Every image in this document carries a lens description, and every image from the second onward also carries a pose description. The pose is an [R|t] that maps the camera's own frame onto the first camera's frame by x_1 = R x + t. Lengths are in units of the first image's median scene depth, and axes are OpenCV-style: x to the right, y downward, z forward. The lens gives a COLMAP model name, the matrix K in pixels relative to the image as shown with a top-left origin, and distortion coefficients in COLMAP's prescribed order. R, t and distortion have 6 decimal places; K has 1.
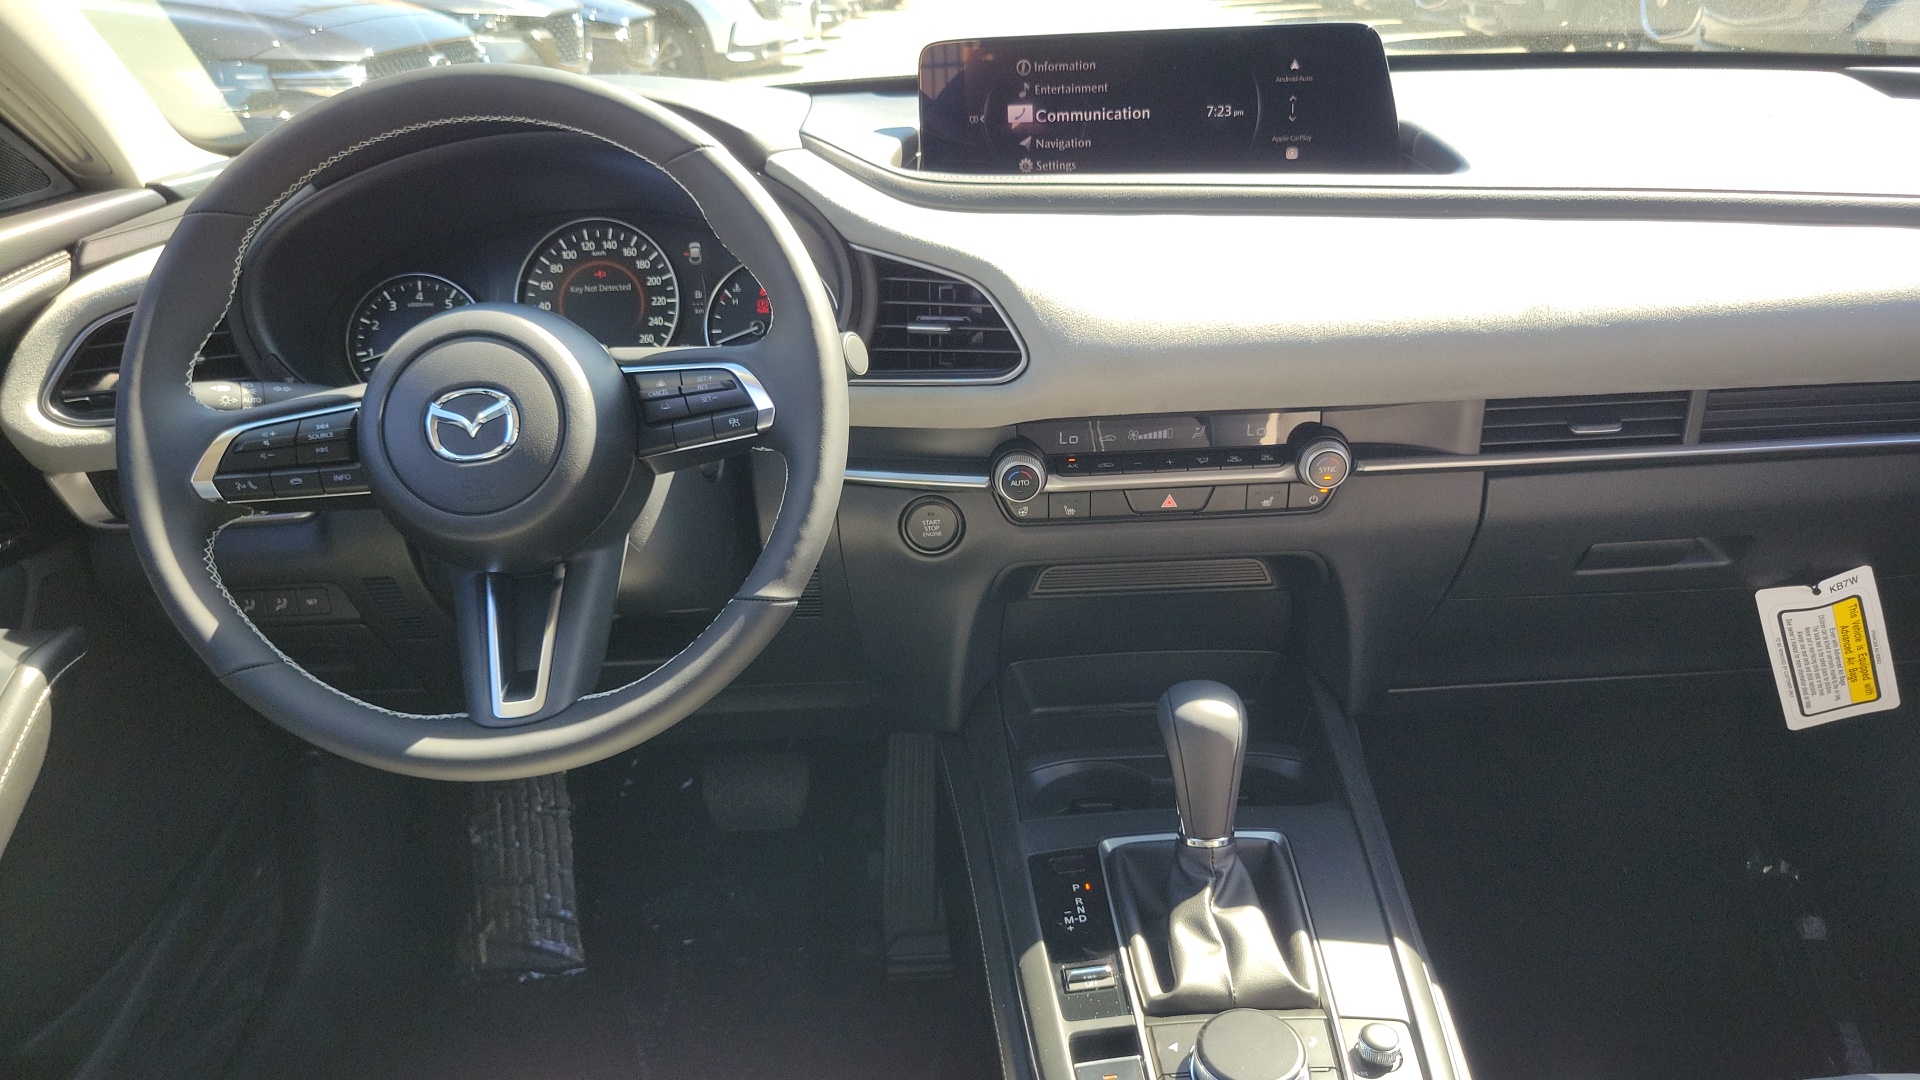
lens RADIAL K [[1472.8, 0, 982.9], [0, 1472.8, 551.5], [0, 0, 1]] dist [0.016613, -0.012514]
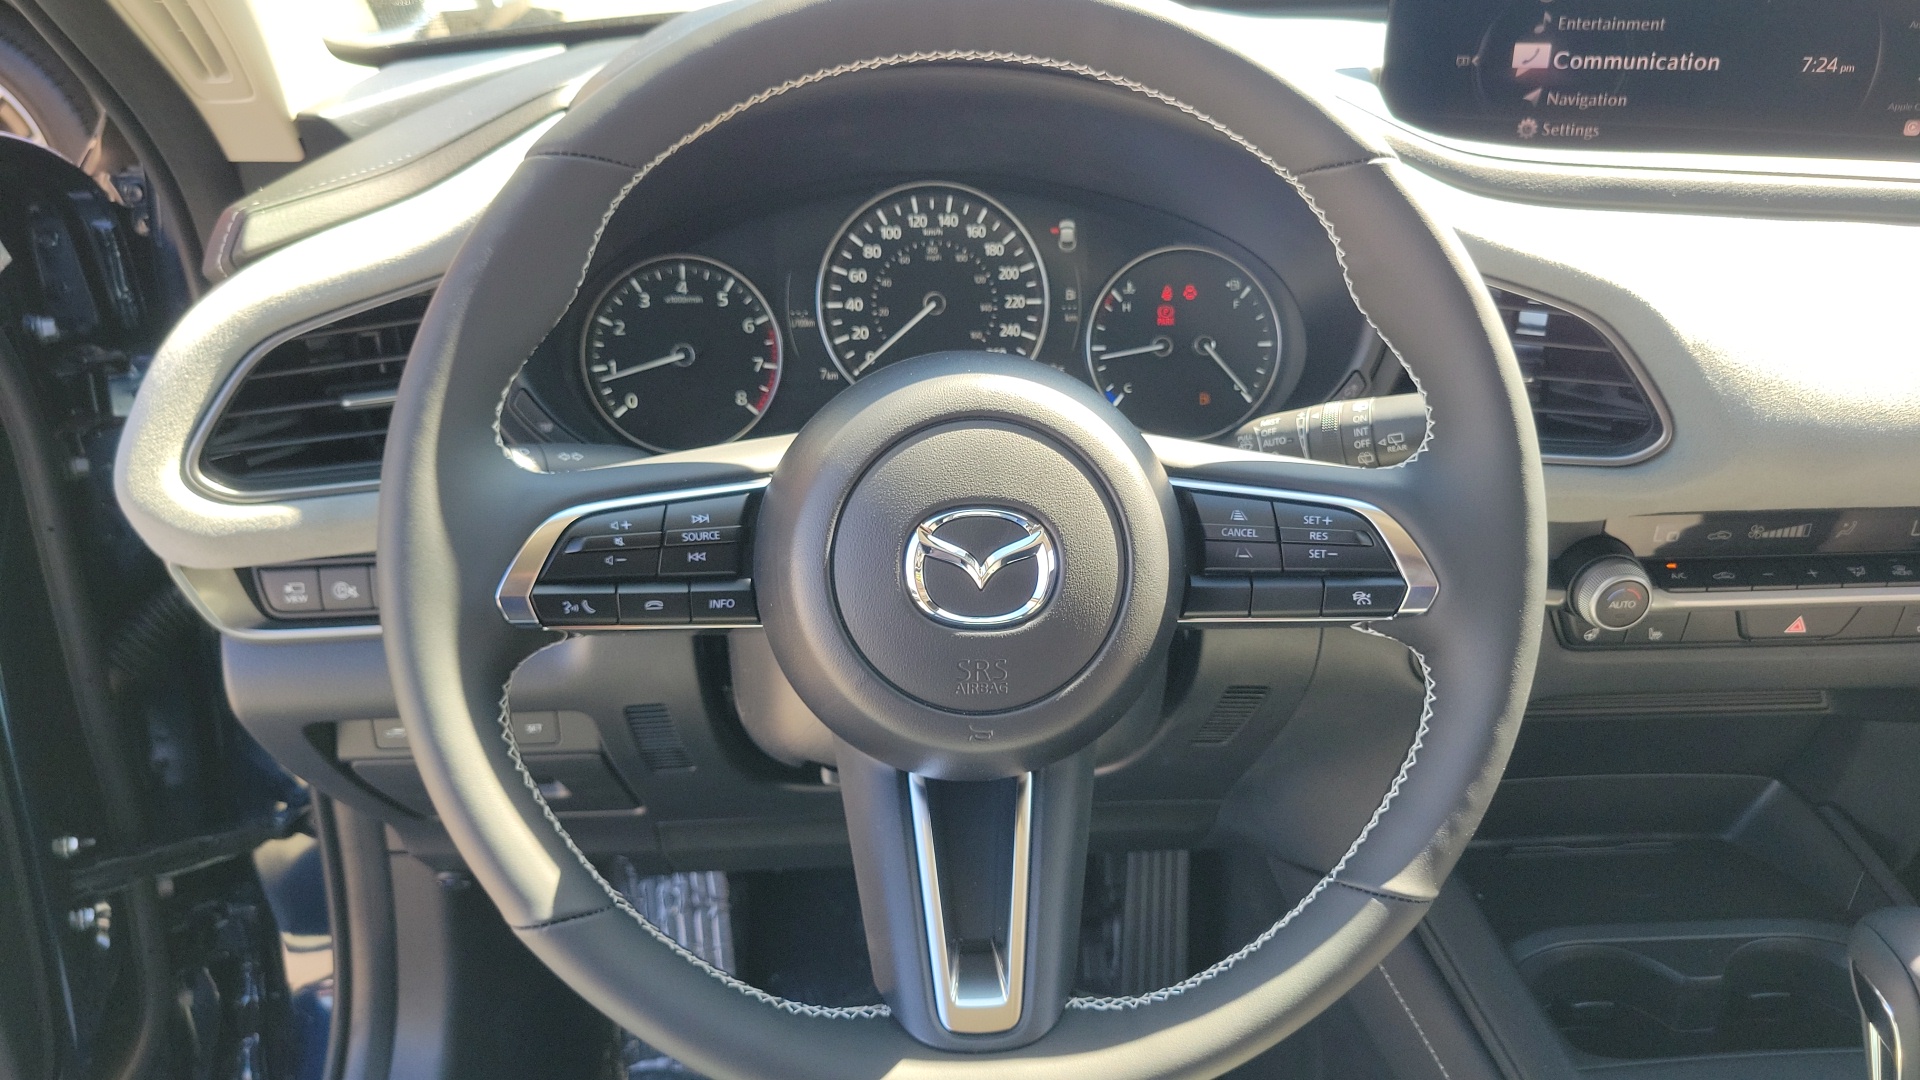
lens RADIAL K [[1472.8, 0, 971.5], [0, 1472.8, 522.3], [0, 0, 1]] dist [0.016613, -0.012514]
pose [[0.997620, 0.019881, 0.066025, -0.301334], [-0.023121, 0.998547, 0.048684, -0.103183], [-0.064961, -0.050095, 0.996630, 0.302446]]
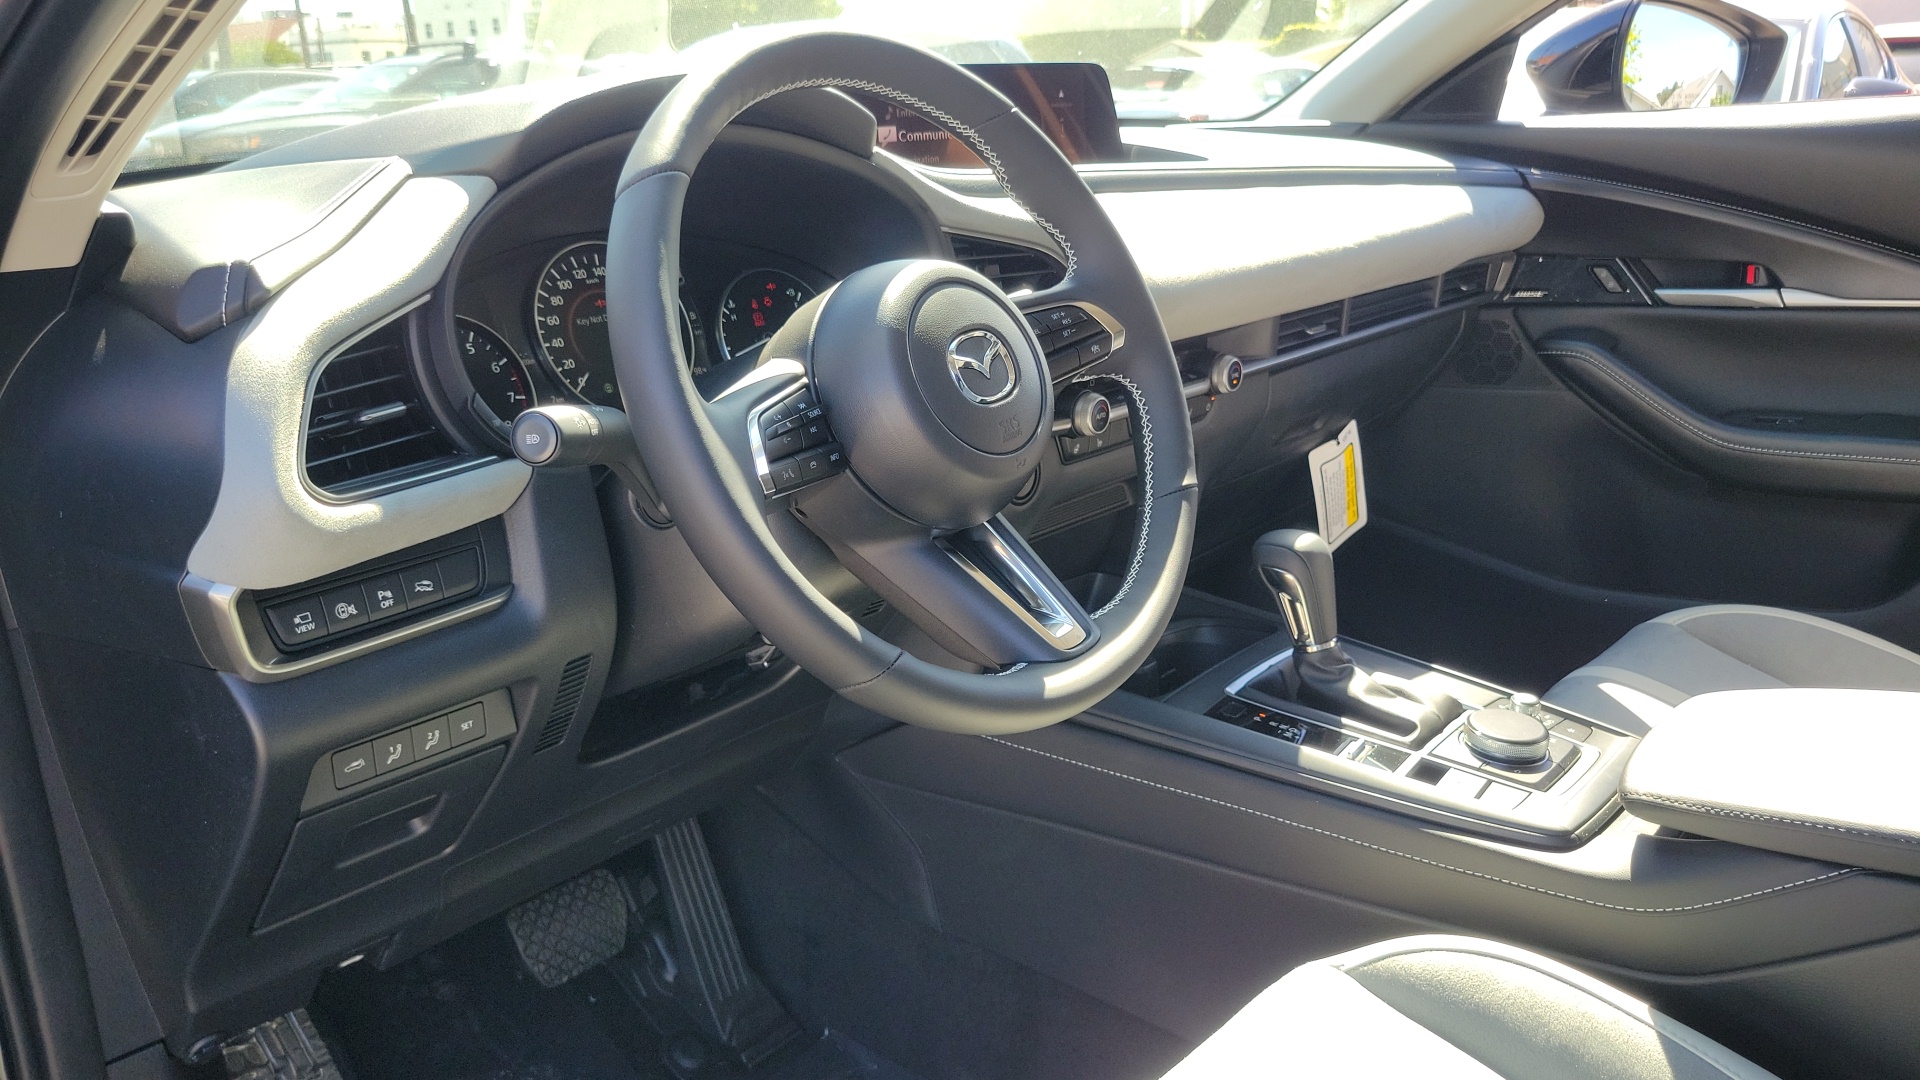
lens RADIAL K [[1472.8, 0, 971.4], [0, 1472.8, 538.7], [0, 0, 1]] dist [0.016613, -0.012514]
pose [[0.653609, -0.193335, 0.731722, -0.843301], [0.288178, 0.957567, -0.004407, 0.020573], [-0.699821, 0.213747, 0.681589, 0.270763]]
